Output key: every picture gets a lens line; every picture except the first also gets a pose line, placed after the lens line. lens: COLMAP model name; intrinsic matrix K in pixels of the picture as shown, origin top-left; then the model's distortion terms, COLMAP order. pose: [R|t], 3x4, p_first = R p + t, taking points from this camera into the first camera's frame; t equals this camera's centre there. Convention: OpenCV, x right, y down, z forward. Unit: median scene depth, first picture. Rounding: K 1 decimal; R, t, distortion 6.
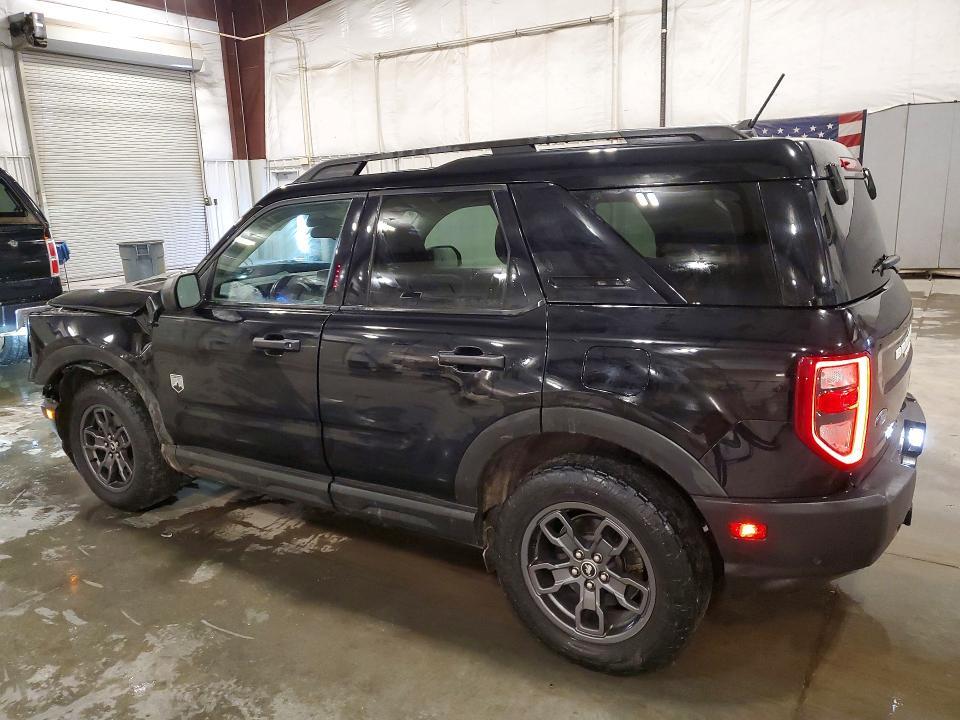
lens RADIAL K [[716.8, 0, 475.1], [0, 716.8, 355.4], [0, 0, 1]] dist [0.013426, 0.002871]
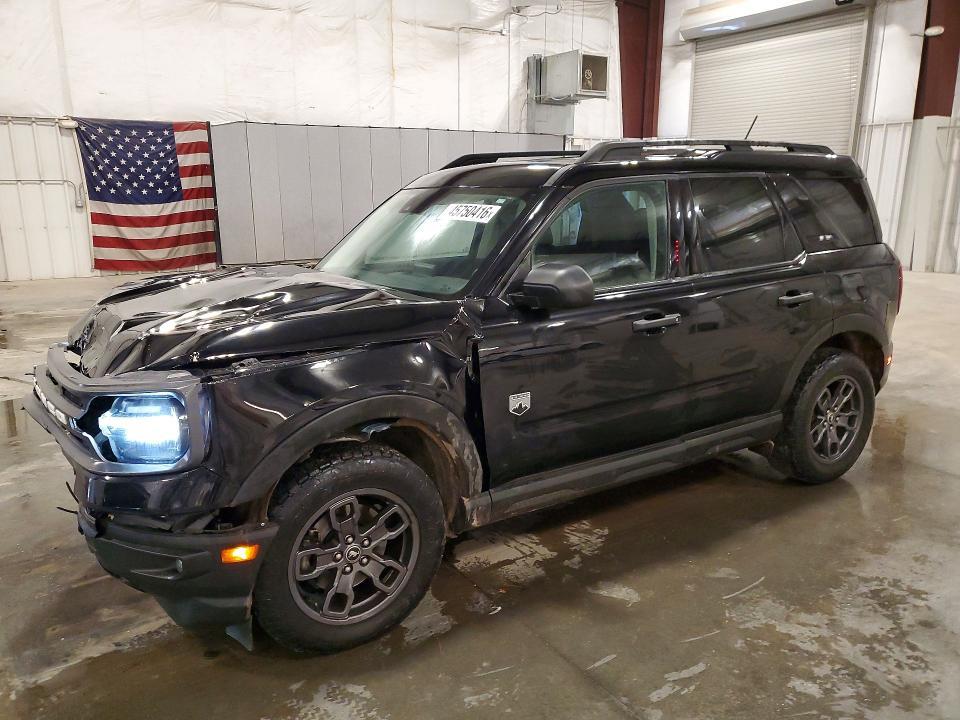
lens RADIAL K [[716.8, 0, 470.3], [0, 716.8, 361.6], [0, 0, 1]] dist [0.013426, 0.002871]
pose [[0.454332, -0.180705, 0.872312, -1.113739], [0.184645, 0.977047, 0.106232, -0.101574], [-0.871487, 0.112803, 0.477270, 0.653194]]
